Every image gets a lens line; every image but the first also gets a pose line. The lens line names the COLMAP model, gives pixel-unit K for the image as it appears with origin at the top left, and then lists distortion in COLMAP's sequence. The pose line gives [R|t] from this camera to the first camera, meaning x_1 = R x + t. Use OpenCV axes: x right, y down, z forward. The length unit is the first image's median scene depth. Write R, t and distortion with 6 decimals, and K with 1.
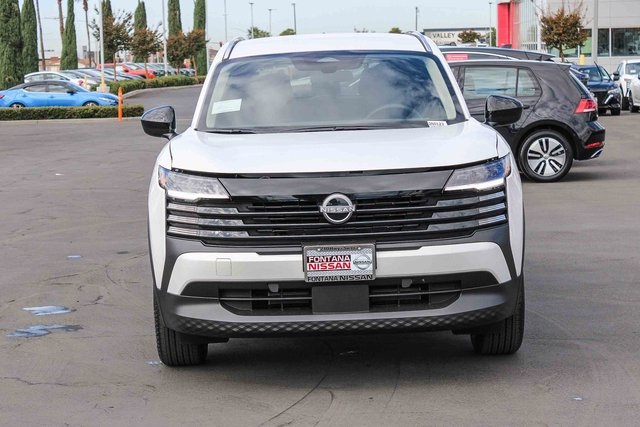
lens RADIAL K [[1594.9, 0, 319.7], [0, 1594.9, 213.5], [0, 0, 1]] dist [-0.043631, 0.000000]
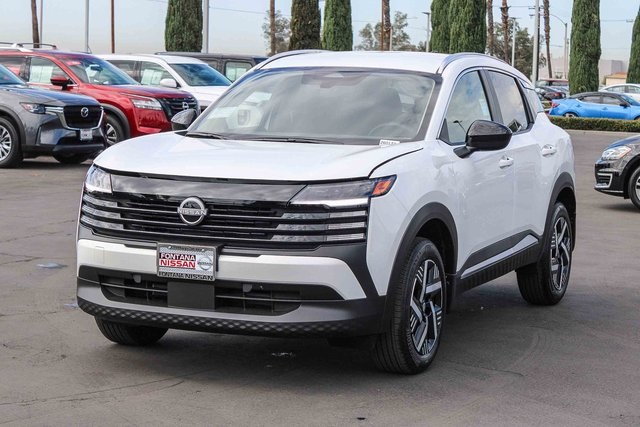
lens RADIAL K [[1594.9, 0, 319.3], [0, 1594.9, 213.1], [0, 0, 1]] dist [-0.043631, 0.000000]
pose [[0.909722, 0.092253, -0.404841, 0.517006], [-0.095018, 0.995387, 0.013307, -0.023913], [0.404201, 0.026361, 0.914290, 0.056152]]
